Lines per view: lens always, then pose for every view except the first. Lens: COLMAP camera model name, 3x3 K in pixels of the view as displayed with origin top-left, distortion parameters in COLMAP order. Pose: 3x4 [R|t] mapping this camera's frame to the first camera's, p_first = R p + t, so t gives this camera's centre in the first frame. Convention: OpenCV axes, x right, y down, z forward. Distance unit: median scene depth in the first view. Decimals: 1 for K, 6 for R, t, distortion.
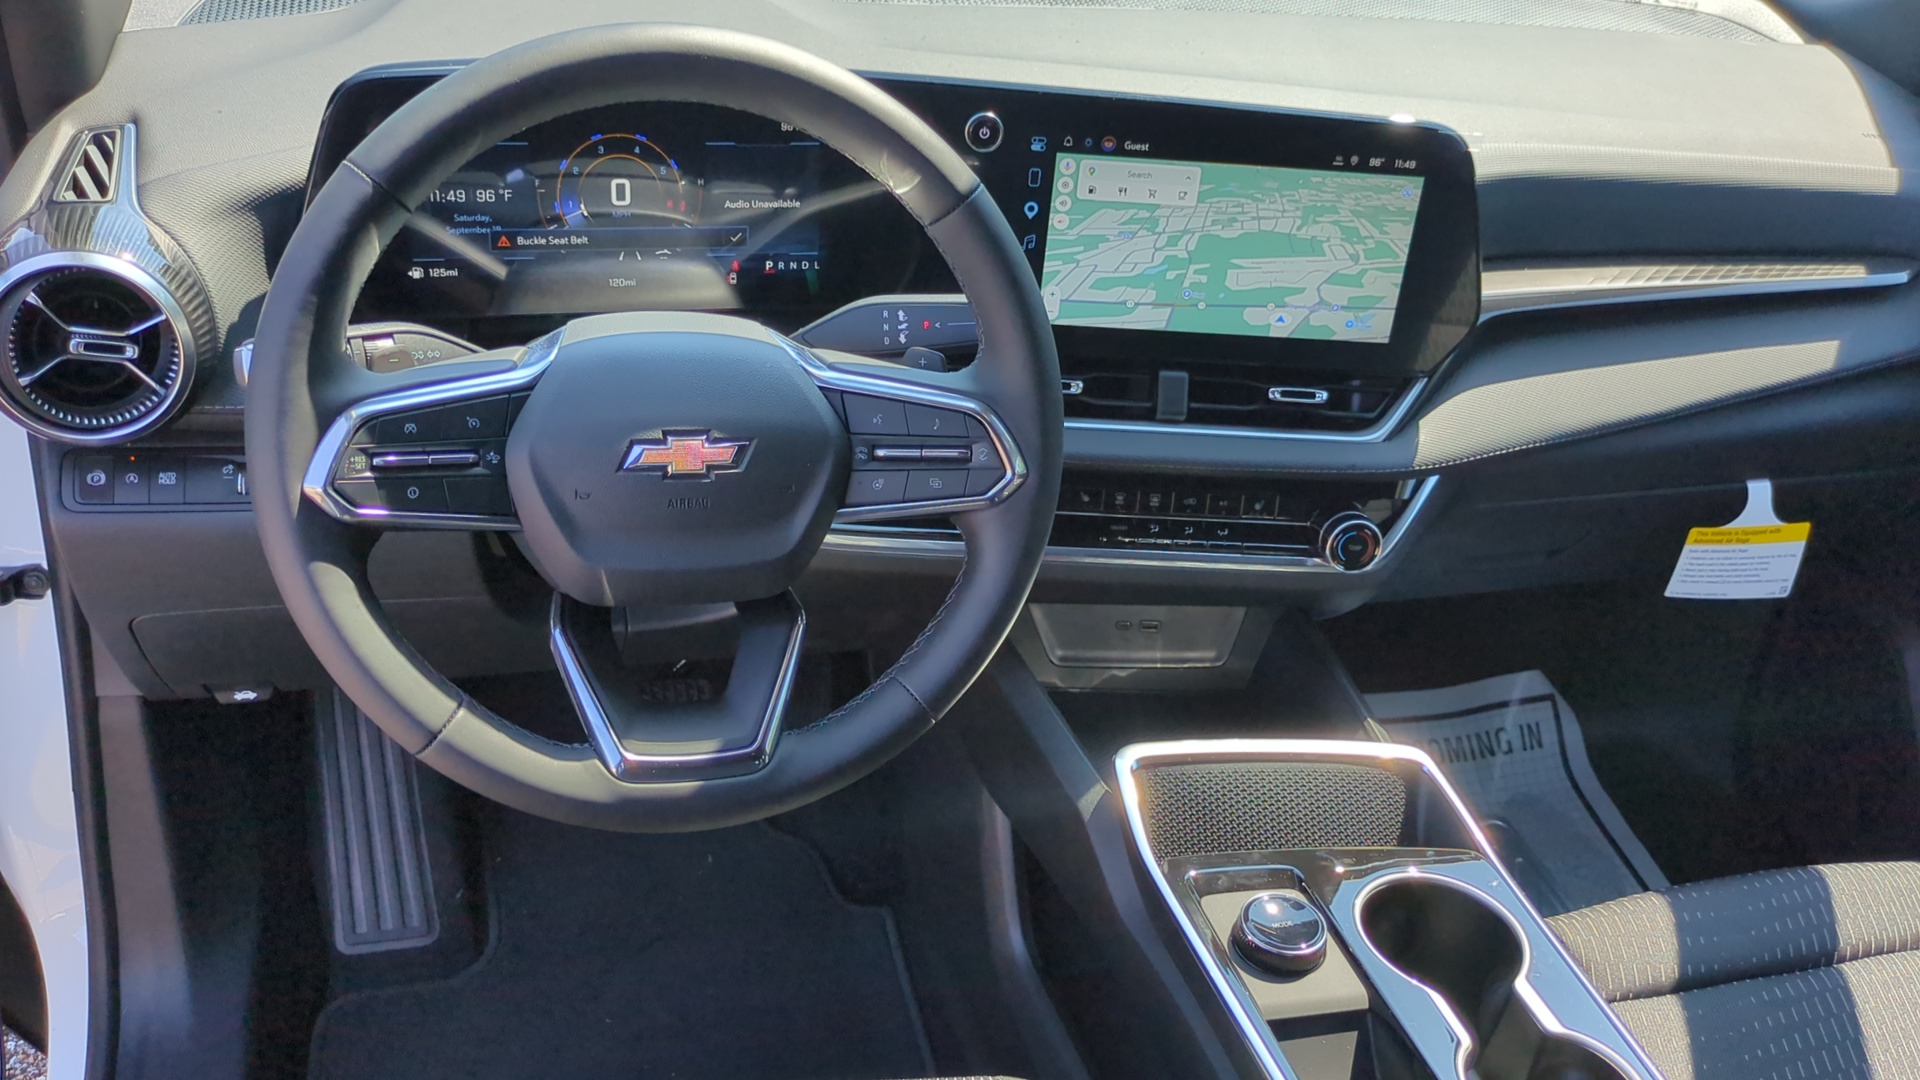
lens RADIAL K [[1601.4, 0, 962.7], [0, 1601.4, 538.8], [0, 0, 1]] dist [-0.012018, -0.006787]
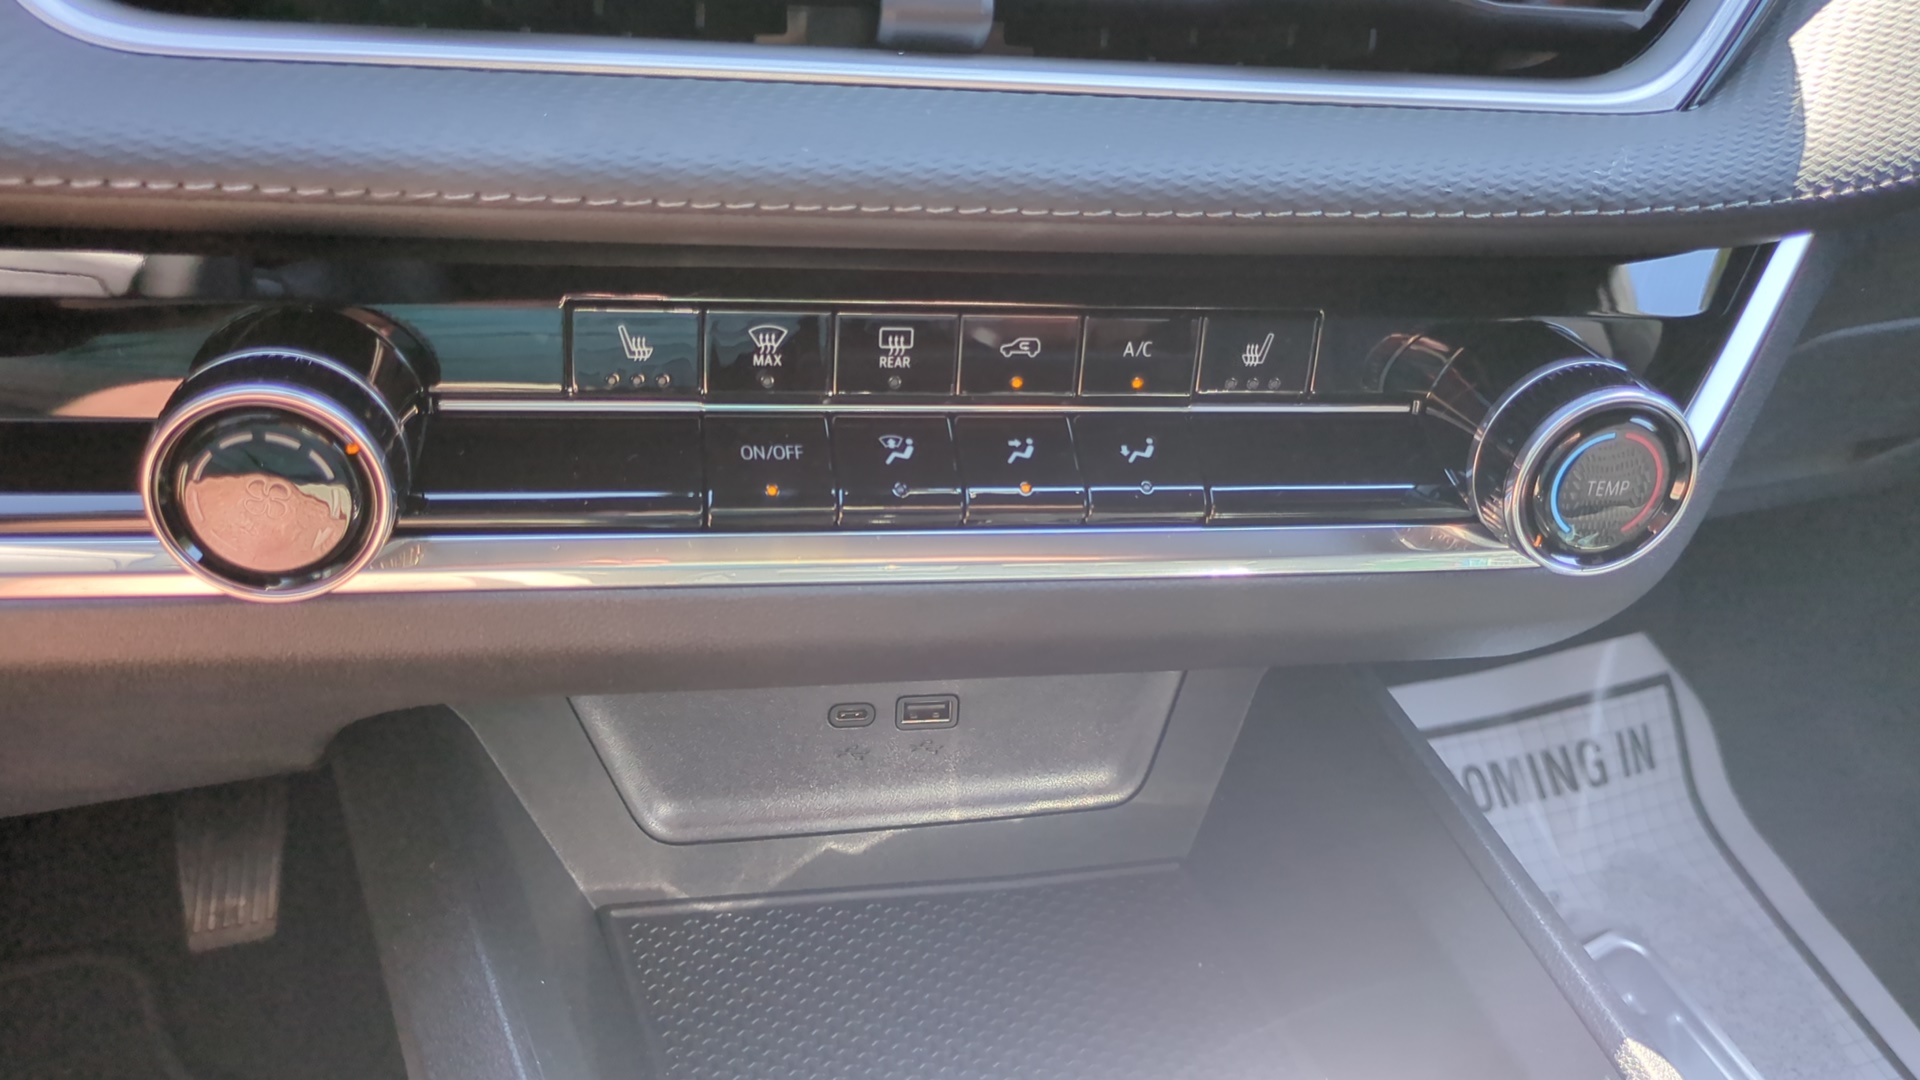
lens RADIAL K [[1601.4, 0, 956.7], [0, 1601.4, 540.4], [0, 0, 1]] dist [-0.012018, -0.006787]
pose [[0.995254, -0.048346, 0.084454, 0.095468], [0.041650, 0.995979, 0.079319, -0.010888], [-0.087949, -0.075425, 0.993265, 0.647996]]
